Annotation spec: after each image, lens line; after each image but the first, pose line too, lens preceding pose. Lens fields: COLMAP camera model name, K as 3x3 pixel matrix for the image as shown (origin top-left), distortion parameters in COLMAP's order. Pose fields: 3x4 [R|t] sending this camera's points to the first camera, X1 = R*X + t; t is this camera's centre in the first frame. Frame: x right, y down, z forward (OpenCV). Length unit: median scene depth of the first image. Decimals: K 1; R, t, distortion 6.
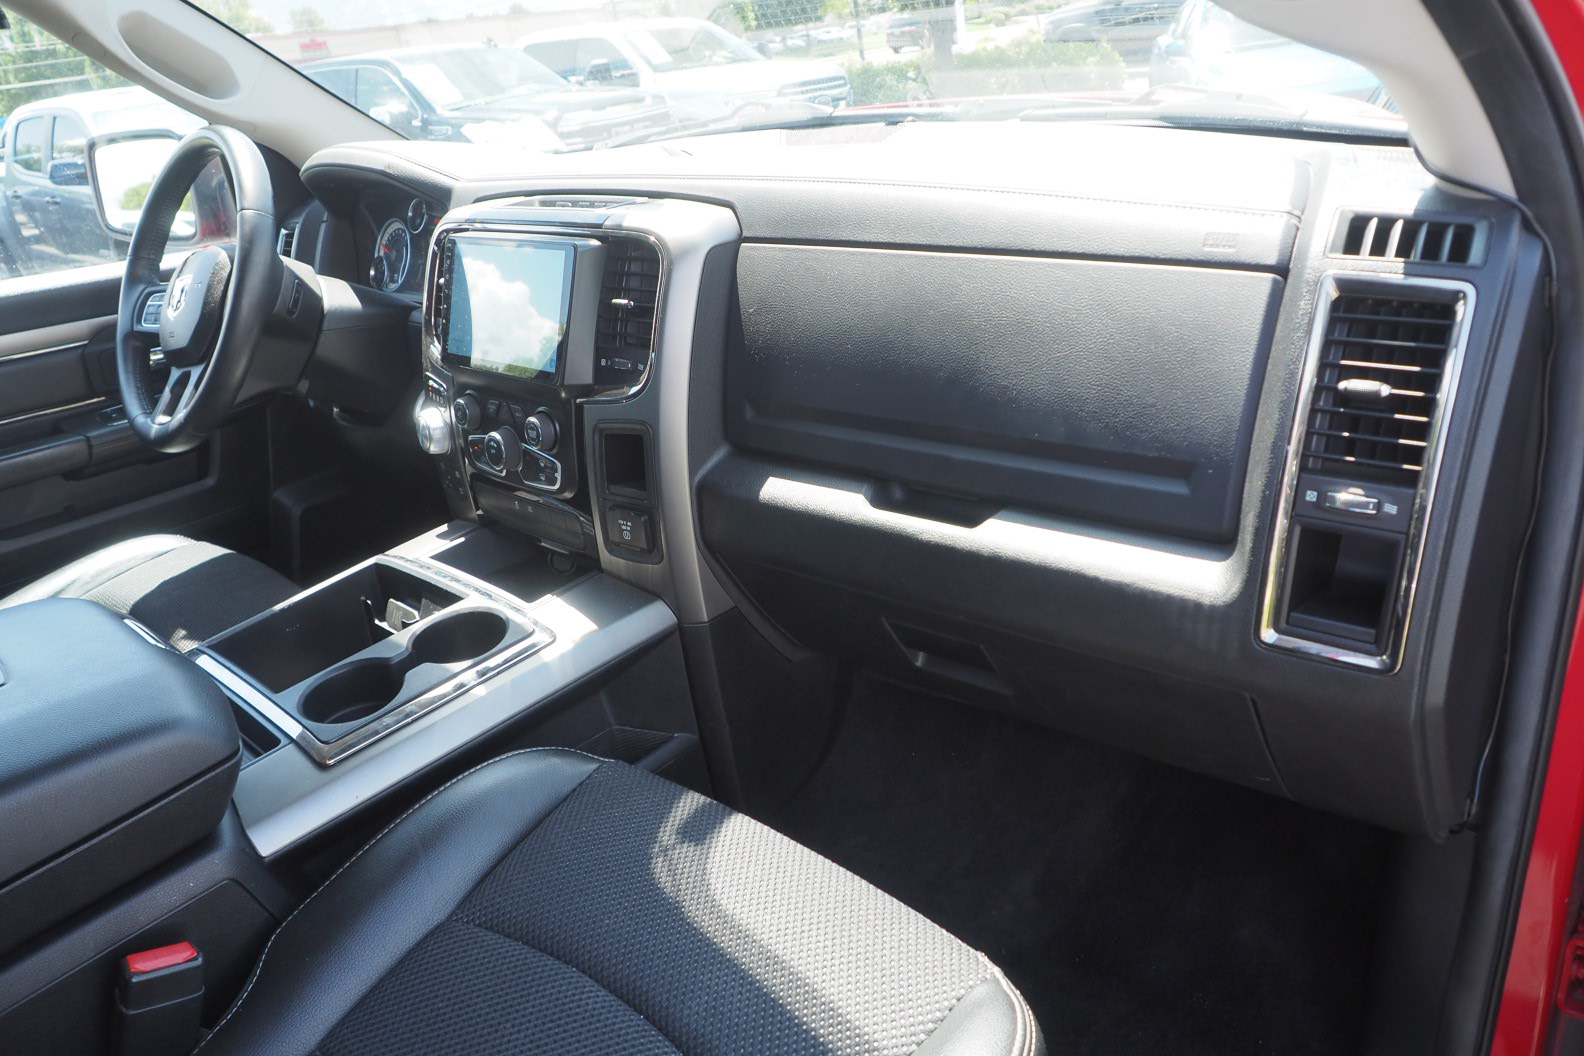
lens RADIAL K [[1128.8, 0, 787.3], [0, 1128.8, 515.5], [0, 0, 1]] dist [-0.029308, -0.002387]
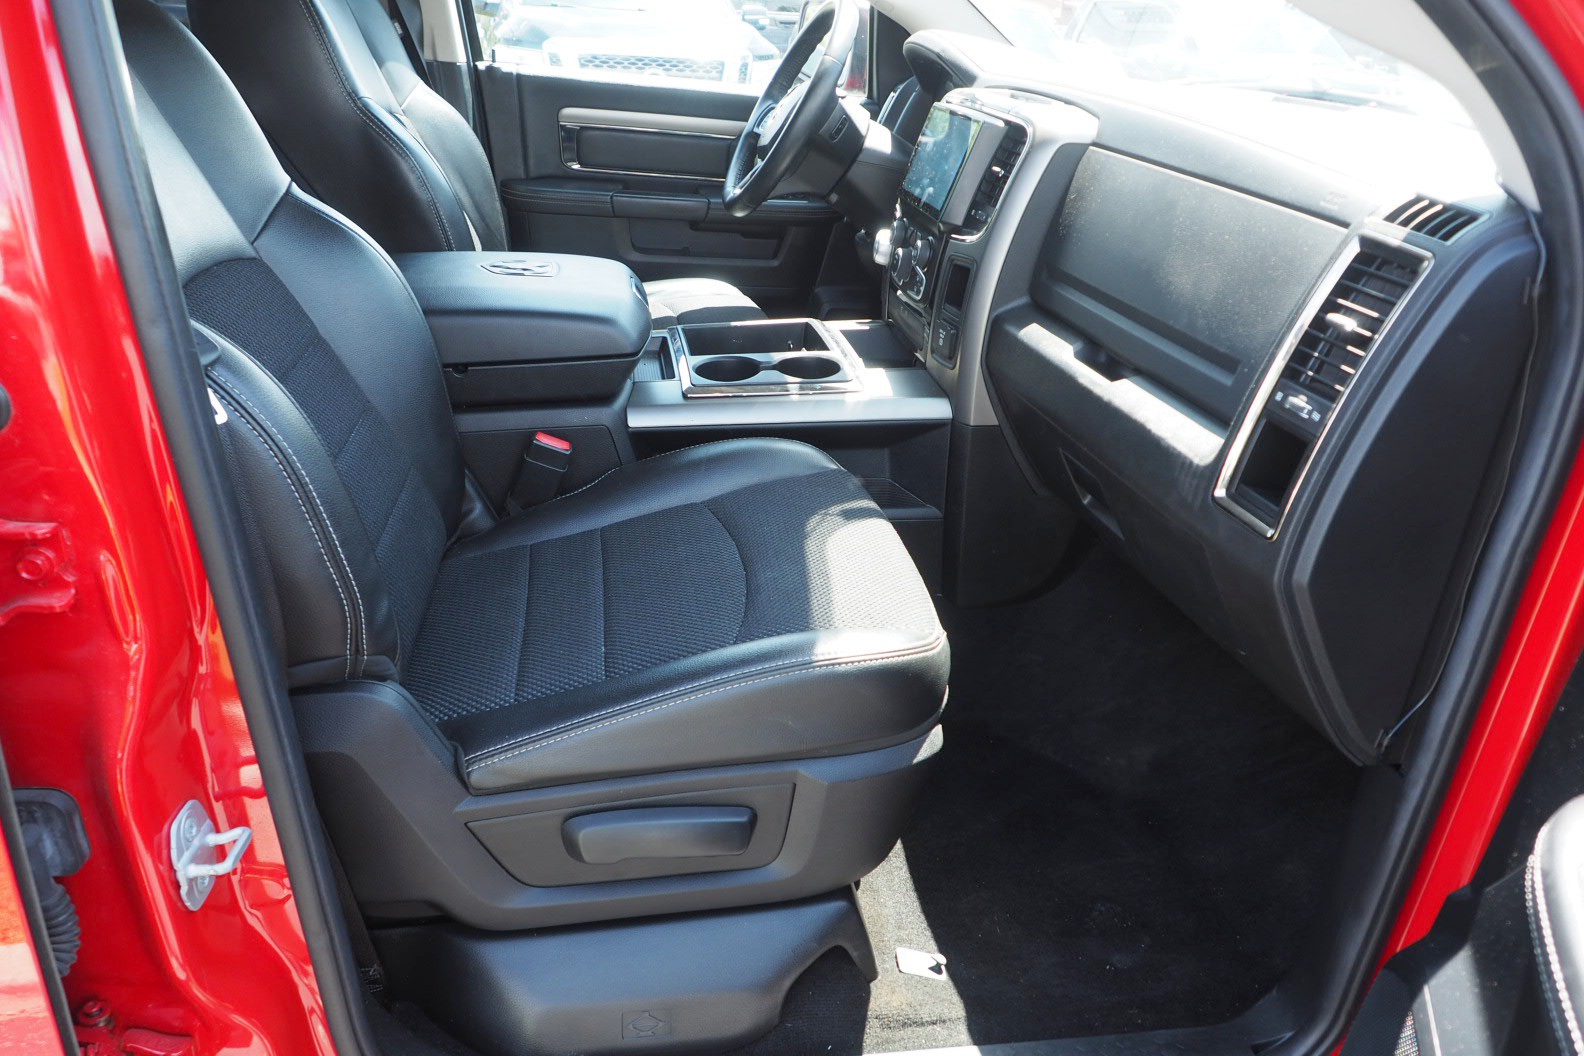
lens RADIAL K [[1128.8, 0, 793.3], [0, 1128.8, 538.9], [0, 0, 1]] dist [-0.029308, -0.002387]
pose [[0.785230, 0.397270, -0.474963, 0.500611], [-0.367942, 0.916306, 0.158120, 0.094599], [0.498028, 0.050598, 0.865683, -0.265544]]
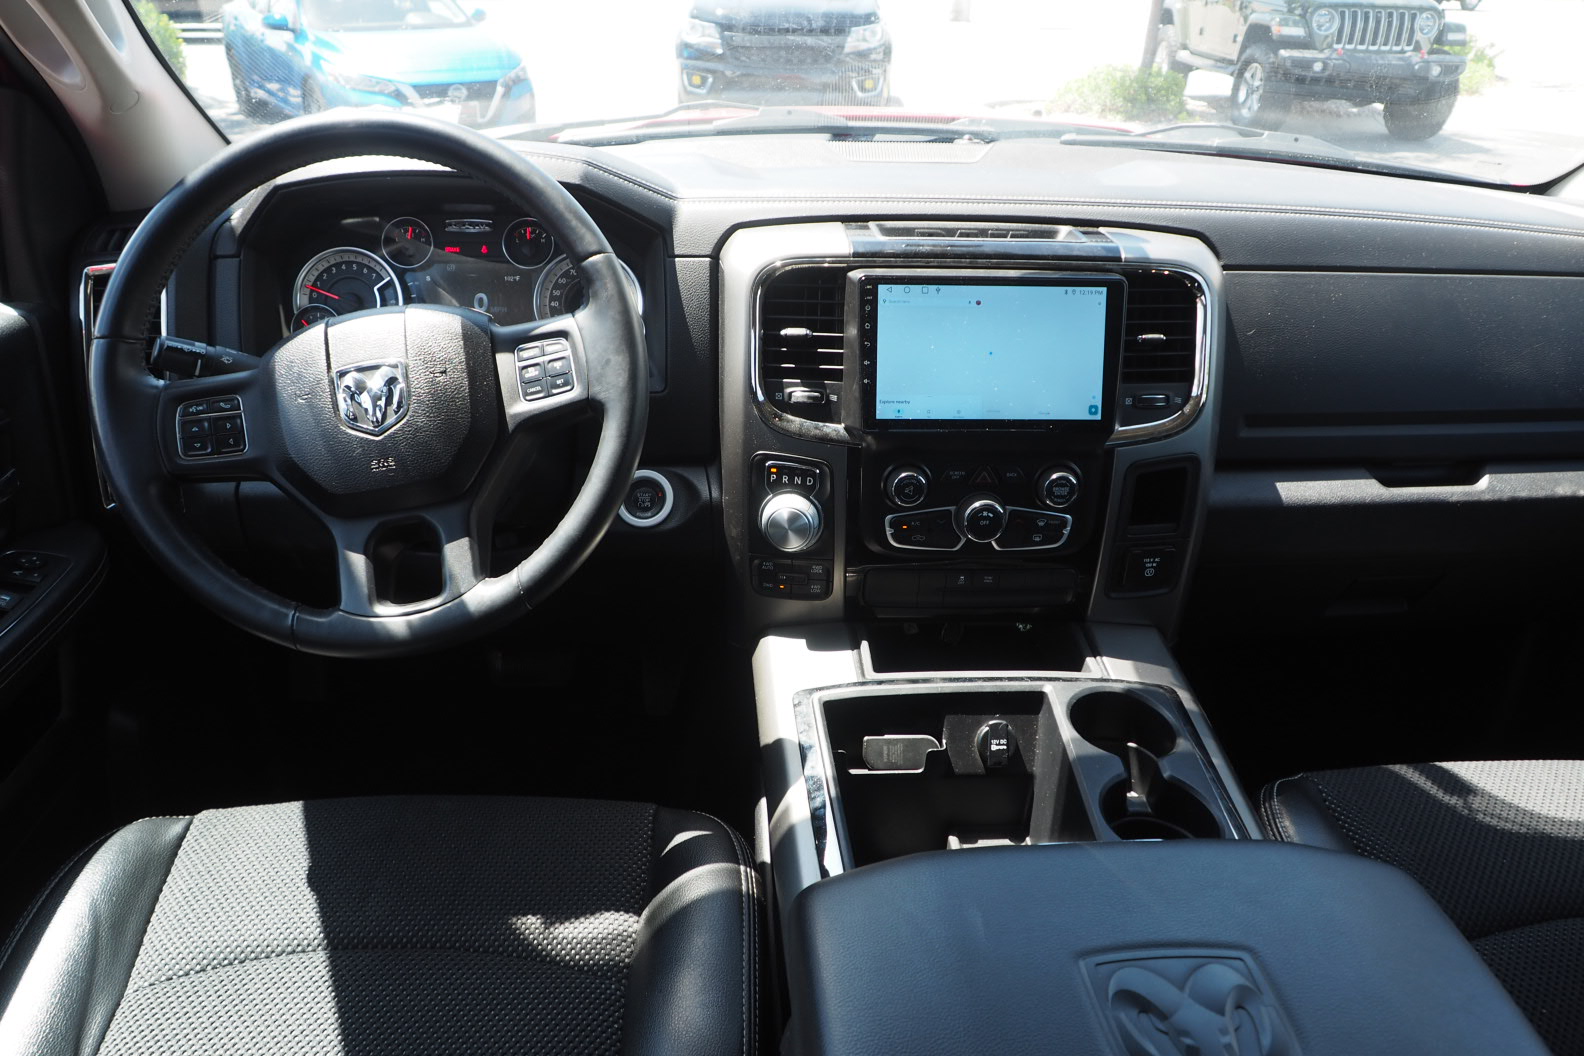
lens RADIAL K [[1128.8, 0, 789.8], [0, 1128.8, 522.1], [0, 0, 1]] dist [-0.029308, -0.002387]
pose [[0.674865, -0.208863, 0.707766, -1.145430], [0.193112, 0.975672, 0.103788, -0.206945], [-0.712225, 0.066635, 0.698781, 0.592650]]
